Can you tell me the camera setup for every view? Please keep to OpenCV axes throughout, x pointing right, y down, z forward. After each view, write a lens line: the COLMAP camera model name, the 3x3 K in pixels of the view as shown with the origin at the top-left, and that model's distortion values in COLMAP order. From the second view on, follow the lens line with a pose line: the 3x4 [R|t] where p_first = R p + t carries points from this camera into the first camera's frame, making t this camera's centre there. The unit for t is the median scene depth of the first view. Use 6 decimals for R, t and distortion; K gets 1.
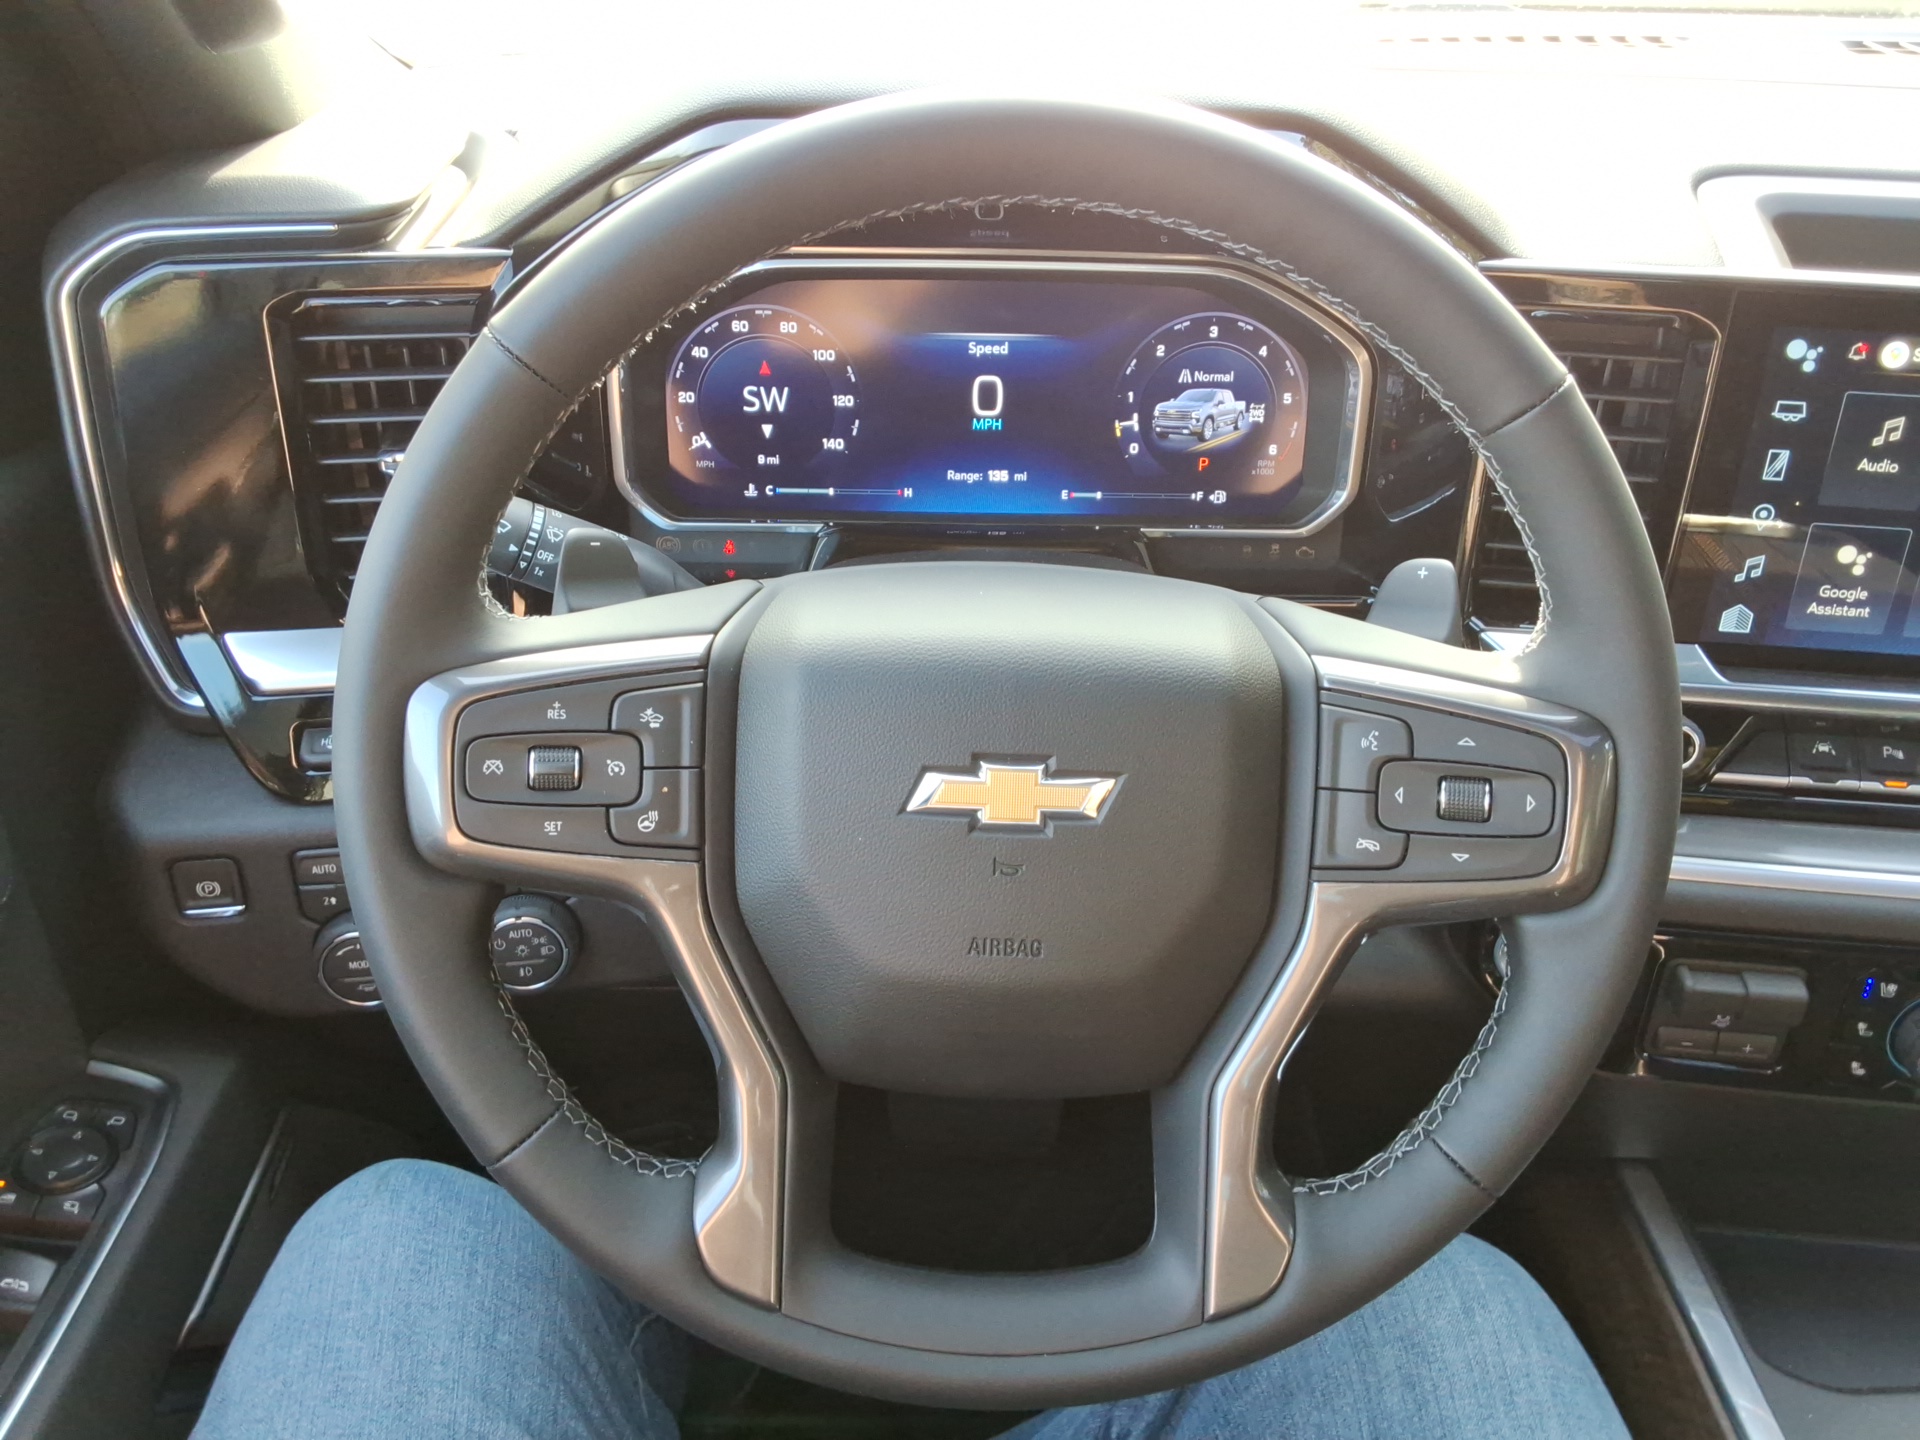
lens RADIAL K [[1531.3, 0, 972.7], [0, 1531.3, 706.4], [0, 0, 1]] dist [0.109608, -0.165775]
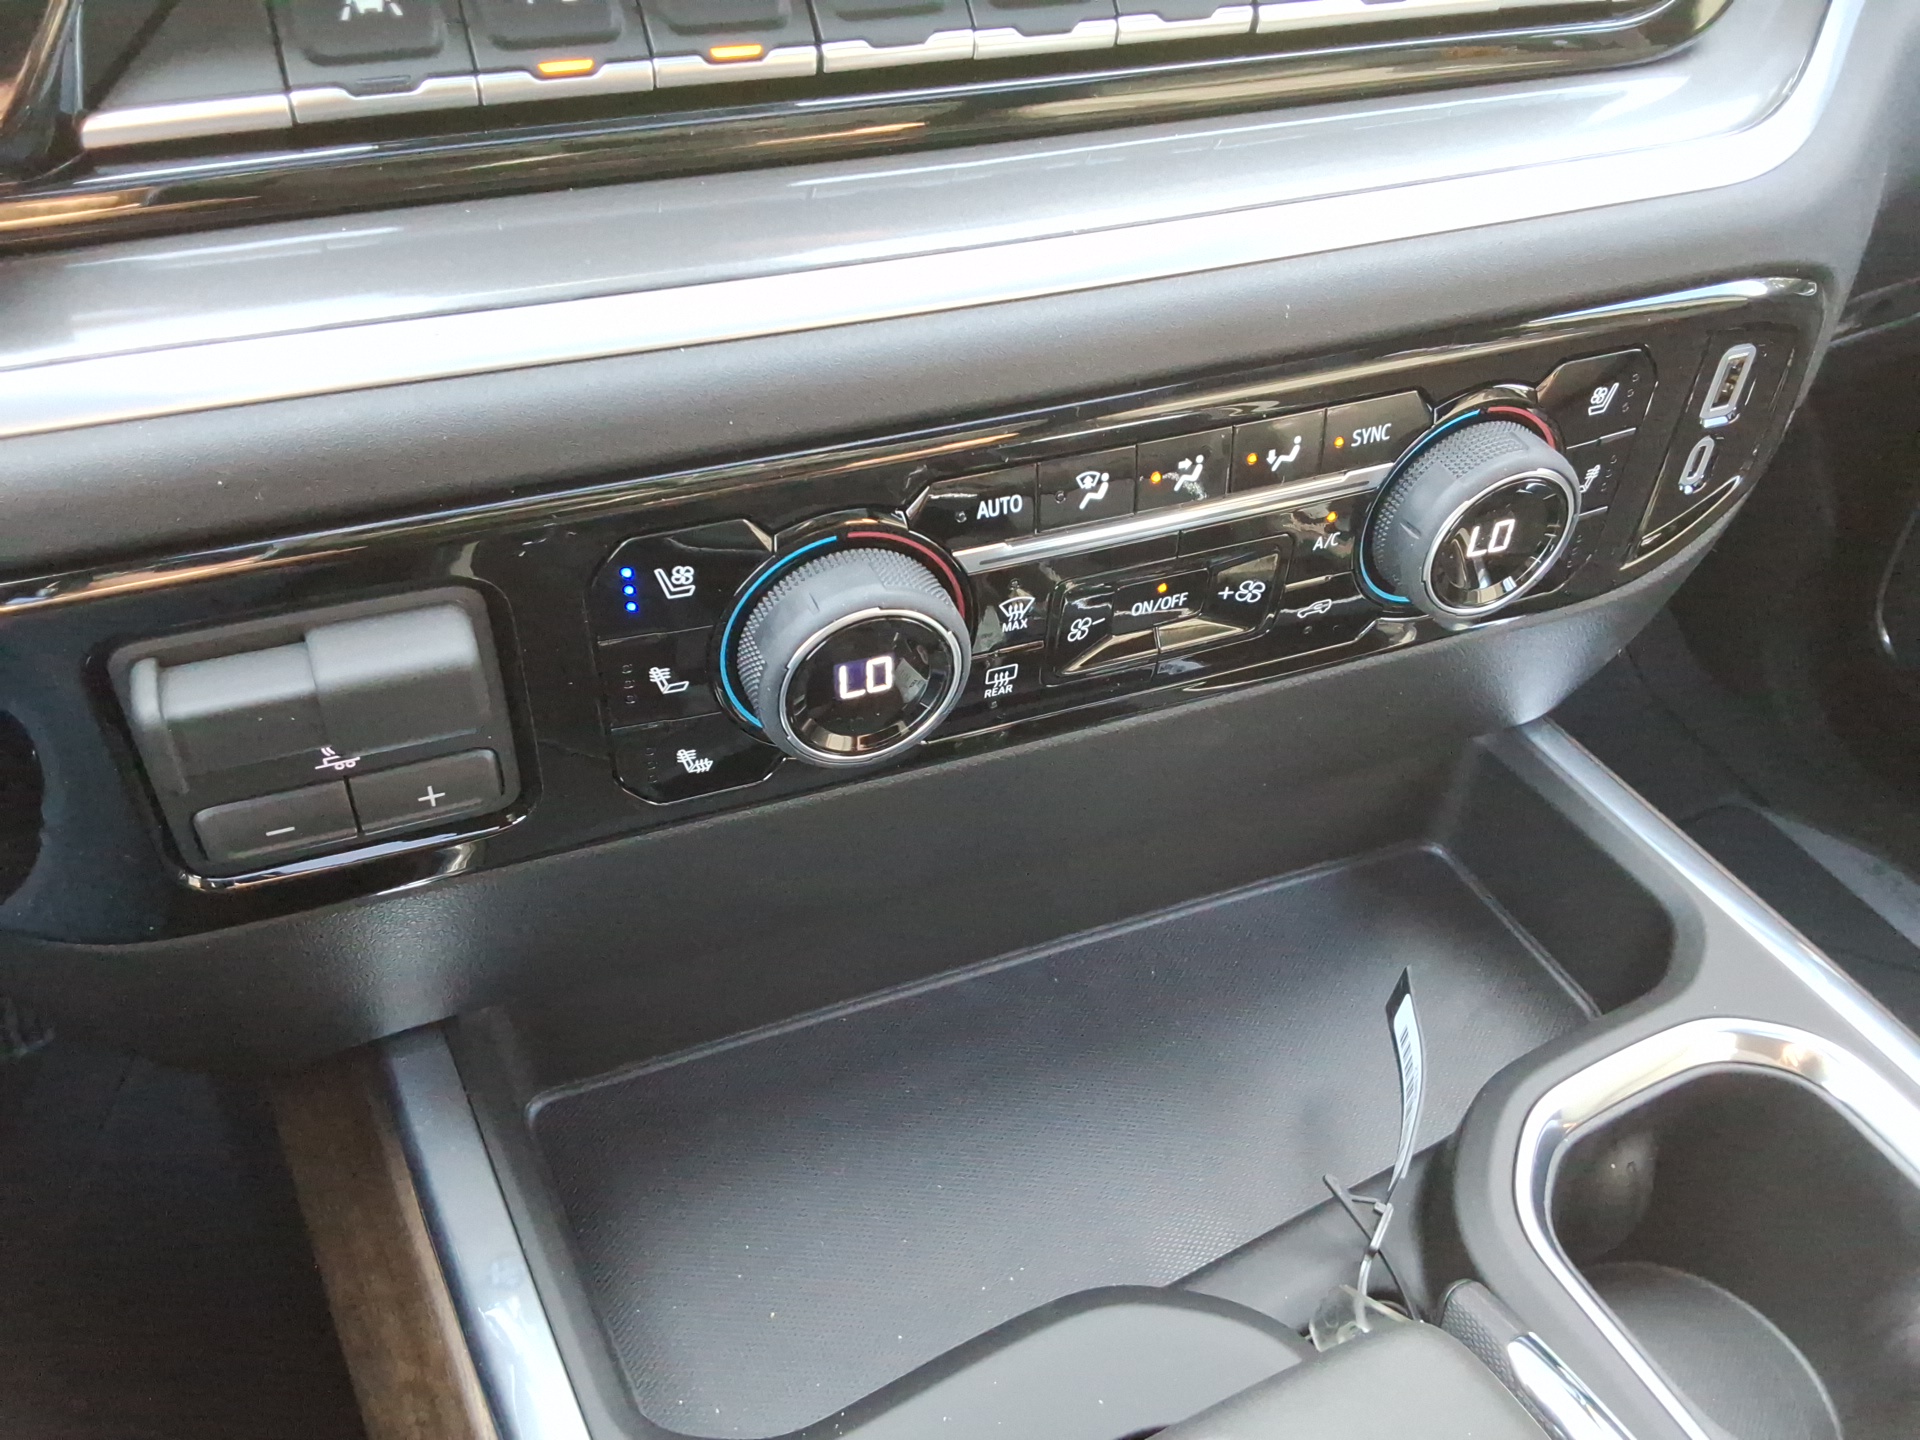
lens RADIAL K [[1531.3, 0, 964.9], [0, 1531.3, 705.3], [0, 0, 1]] dist [0.109608, -0.165775]
pose [[0.888127, -0.294656, 0.352715, 0.628594], [0.208678, 0.942306, 0.261750, 0.151347], [-0.409492, -0.158864, 0.898376, 0.737485]]
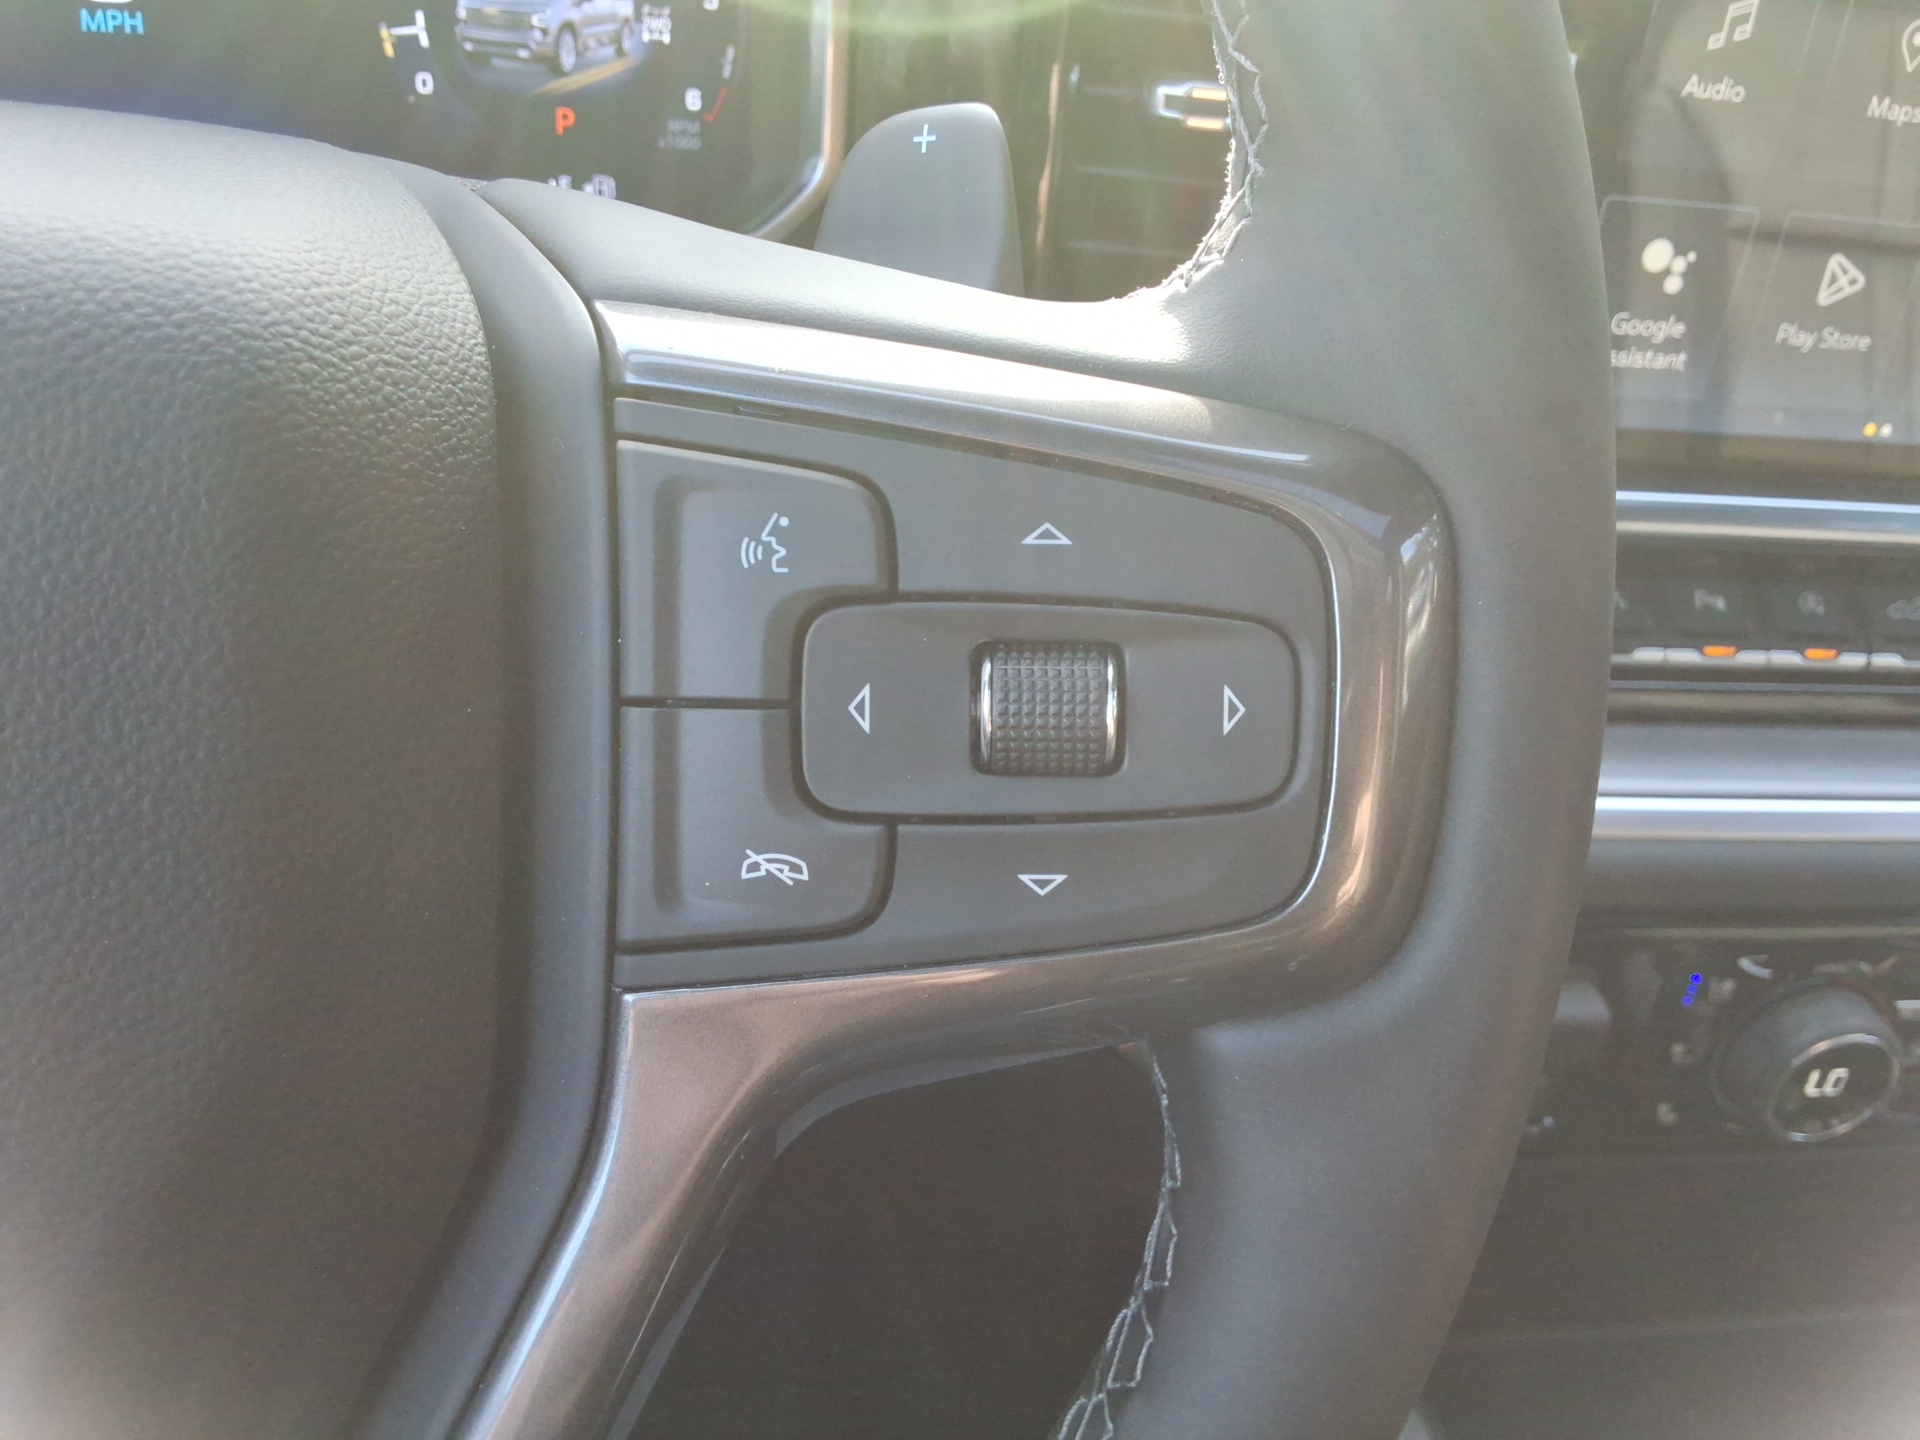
lens RADIAL K [[1531.3, 0, 957.4], [0, 1531.3, 711.3], [0, 0, 1]] dist [0.109608, -0.165775]
pose [[0.967887, -0.054234, 0.245465, 0.195381], [0.043781, 0.997895, 0.047846, 0.039241], [-0.247543, -0.035563, 0.968224, 0.613708]]
